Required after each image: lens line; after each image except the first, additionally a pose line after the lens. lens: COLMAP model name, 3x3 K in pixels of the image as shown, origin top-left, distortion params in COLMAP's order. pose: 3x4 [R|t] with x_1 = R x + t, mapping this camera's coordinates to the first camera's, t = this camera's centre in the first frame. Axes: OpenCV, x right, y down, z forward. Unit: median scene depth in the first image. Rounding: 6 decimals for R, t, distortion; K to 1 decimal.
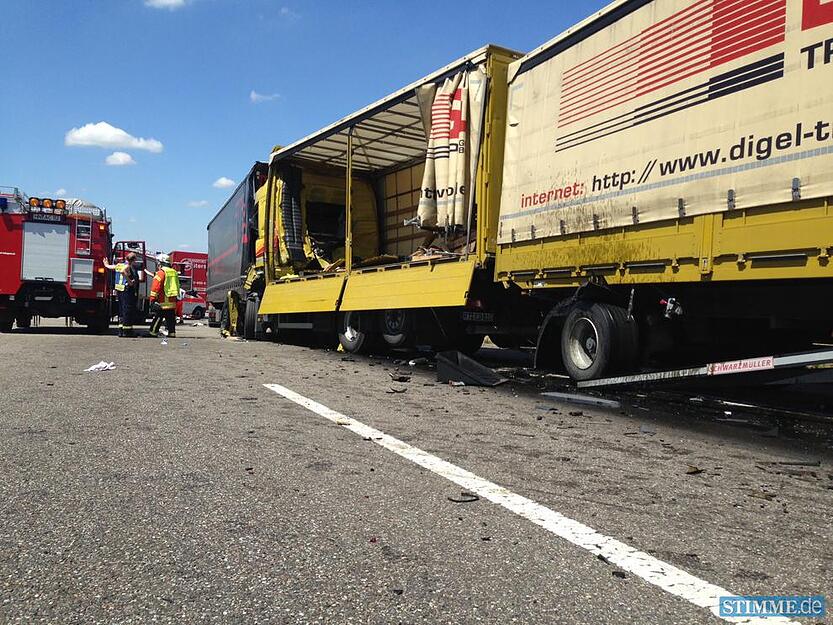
lens RADIAL K [[701.9, 0, 416.5], [0, 701.9, 312.5], [0, 0, 1]] dist [0.052347, -0.056297]
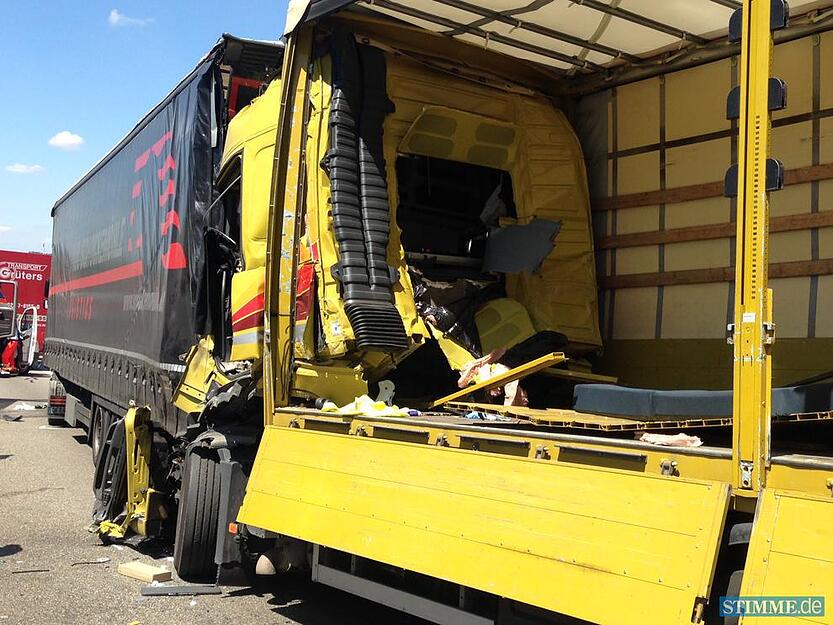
lens RADIAL K [[1004.1, 0, 416.2], [0, 1004.1, 294.6], [0, 0, 1]] dist [0.090516, 0.008960]
pose [[0.997372, 0.024645, 0.068134, -0.179911], [-0.021844, 0.998897, -0.041557, -0.077187], [-0.069083, 0.039960, 0.996810, 0.558374]]
